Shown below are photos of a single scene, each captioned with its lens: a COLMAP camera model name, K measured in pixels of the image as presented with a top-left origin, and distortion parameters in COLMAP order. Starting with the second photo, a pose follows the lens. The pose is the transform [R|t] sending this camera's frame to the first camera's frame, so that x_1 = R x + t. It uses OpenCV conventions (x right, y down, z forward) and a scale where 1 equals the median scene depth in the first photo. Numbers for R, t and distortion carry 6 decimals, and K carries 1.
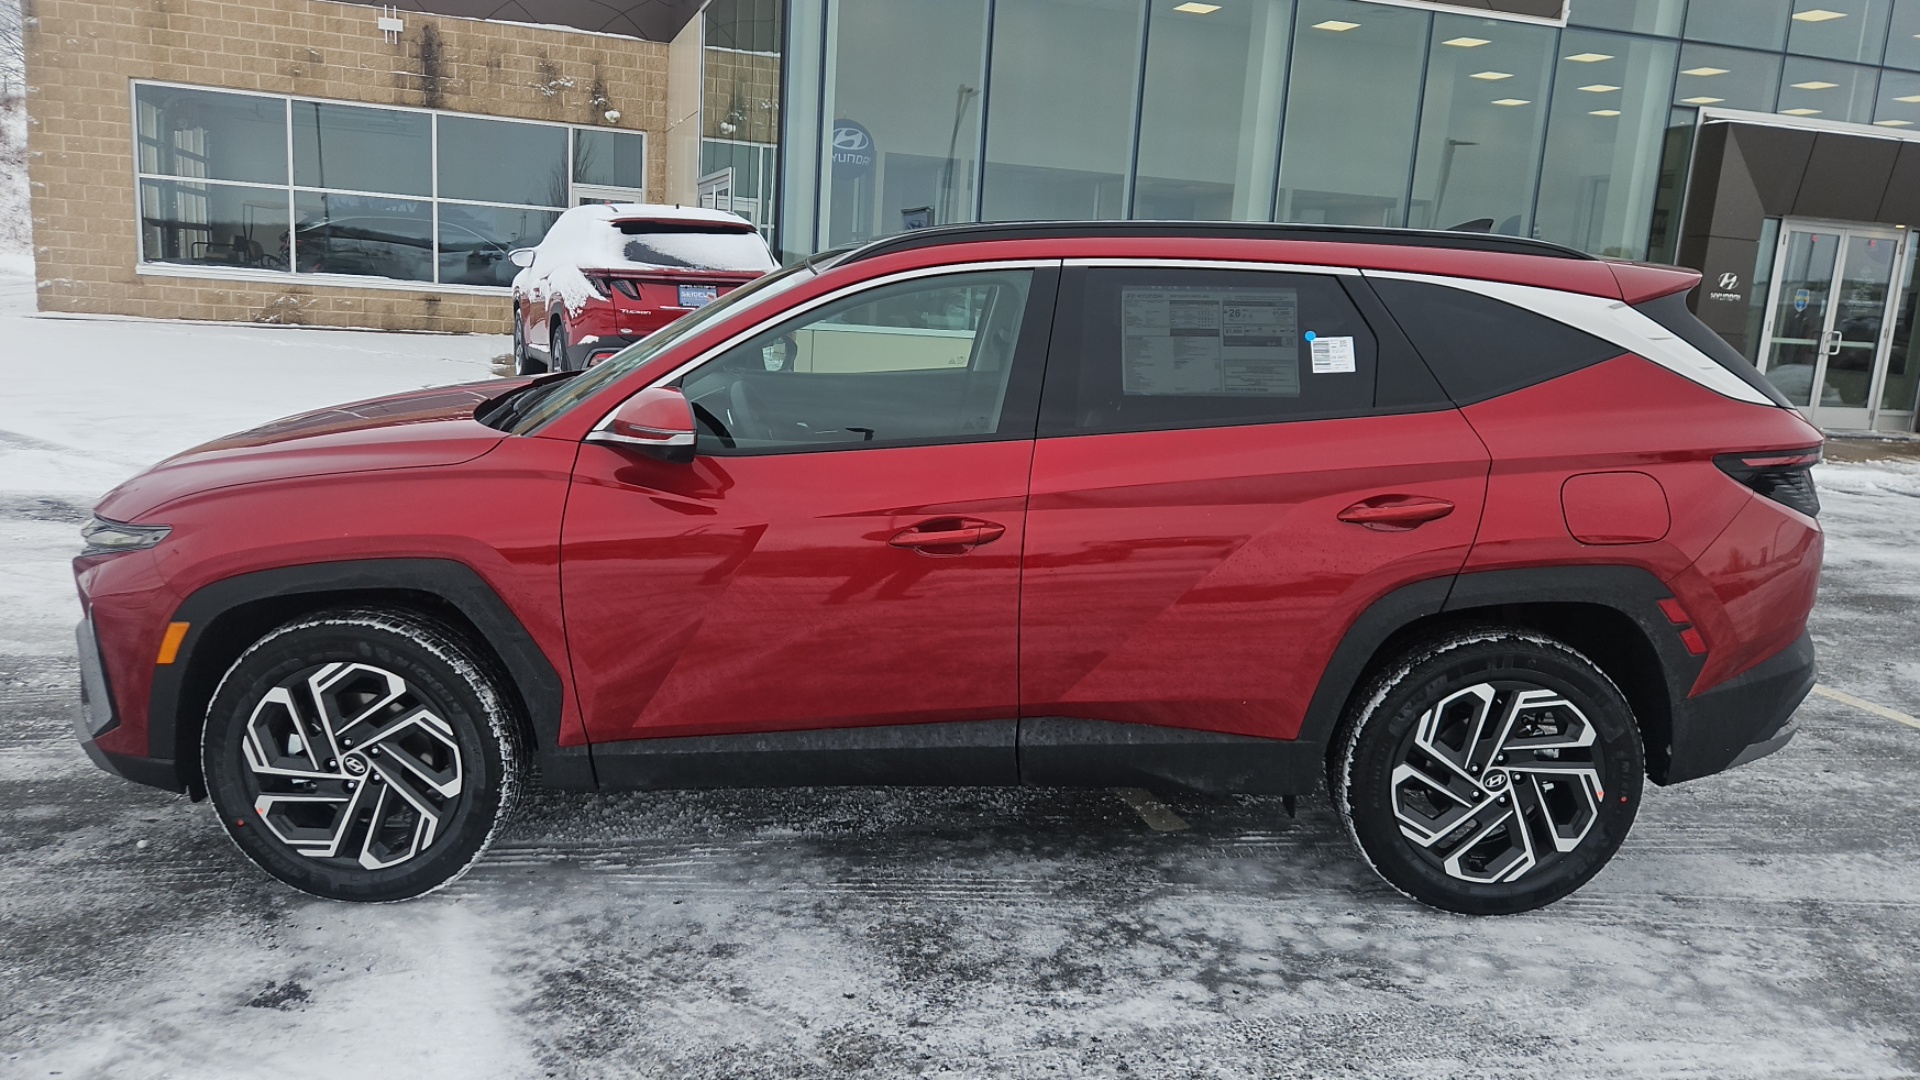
lens RADIAL K [[1406.9, 0, 956.3], [0, 1406.9, 541.4], [0, 0, 1]] dist [0.073520, -0.052791]
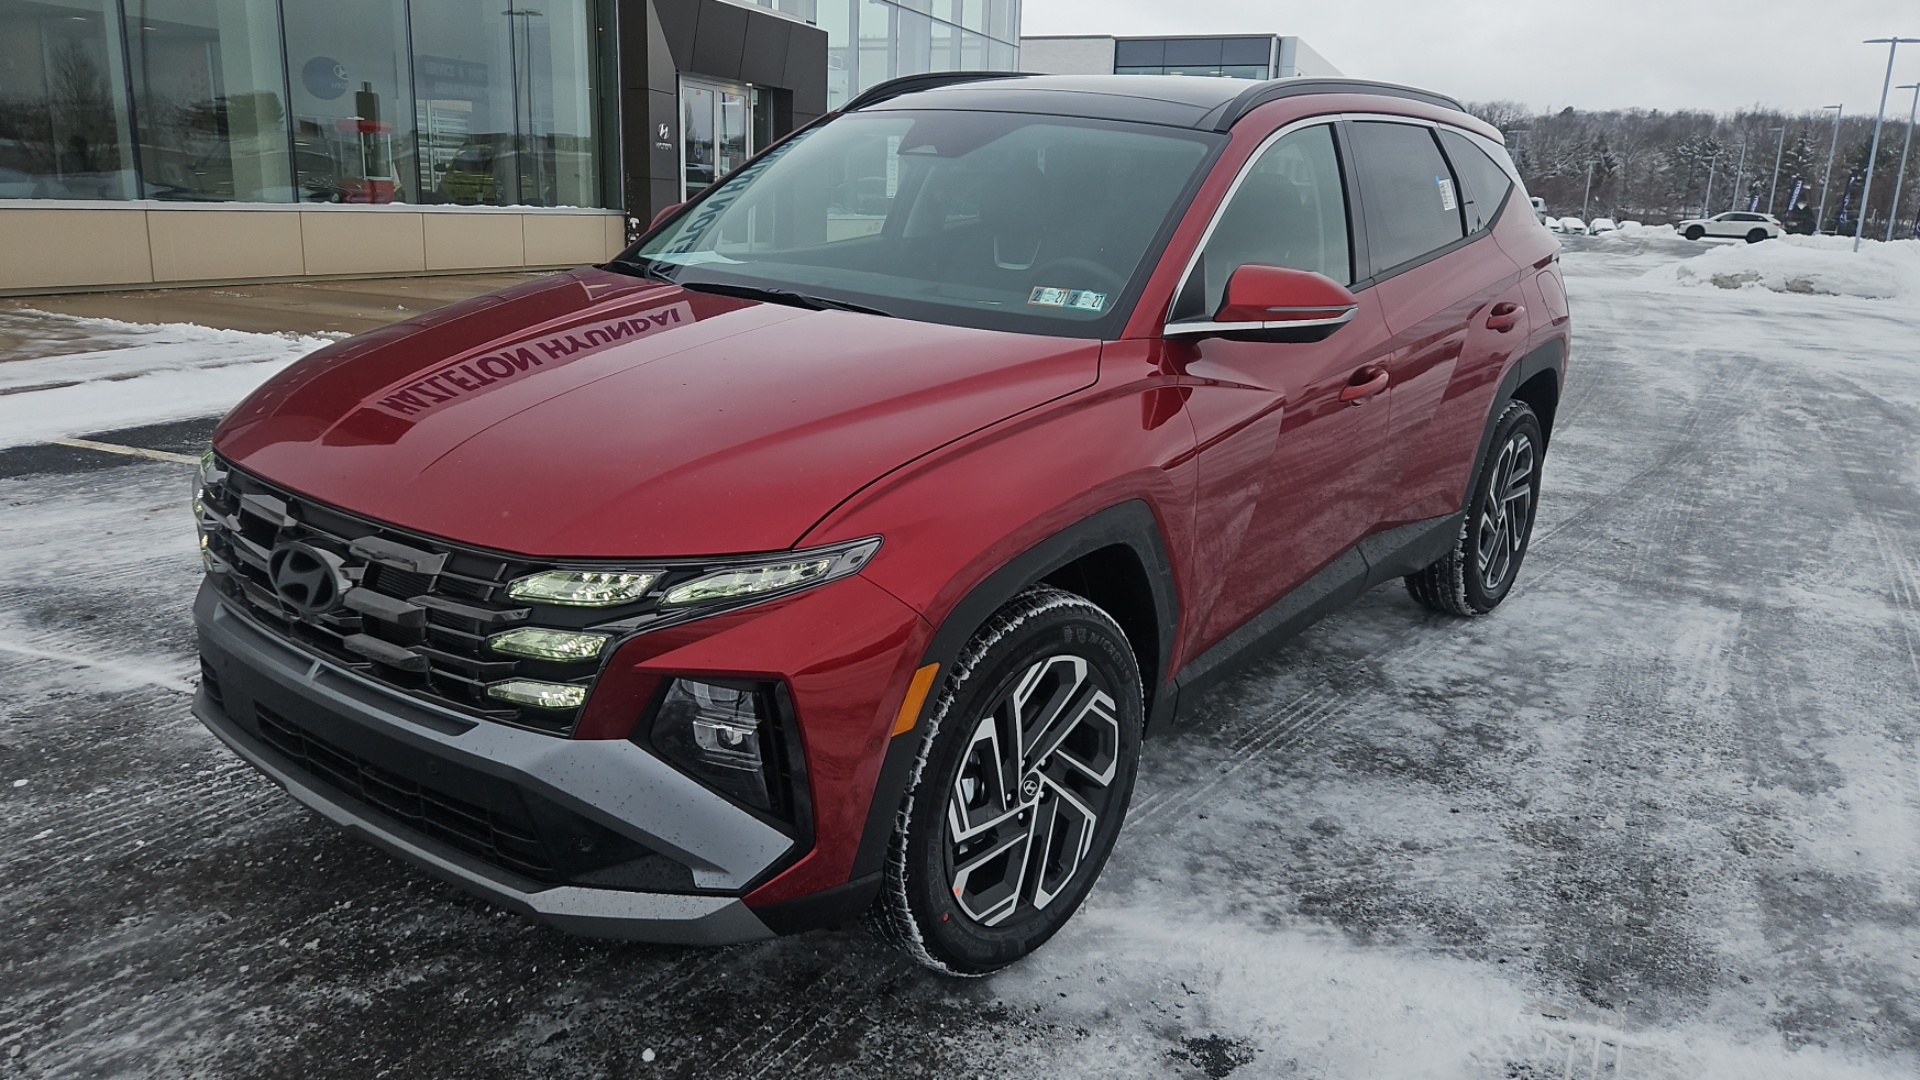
lens RADIAL K [[1406.9, 0, 934.1], [0, 1406.9, 537.0], [0, 0, 1]] dist [0.073520, -0.052791]
pose [[0.640304, -0.220190, 0.735886, -0.992052], [0.146666, 0.975453, 0.164256, -0.111205], [-0.753990, 0.002755, 0.656881, 0.532089]]
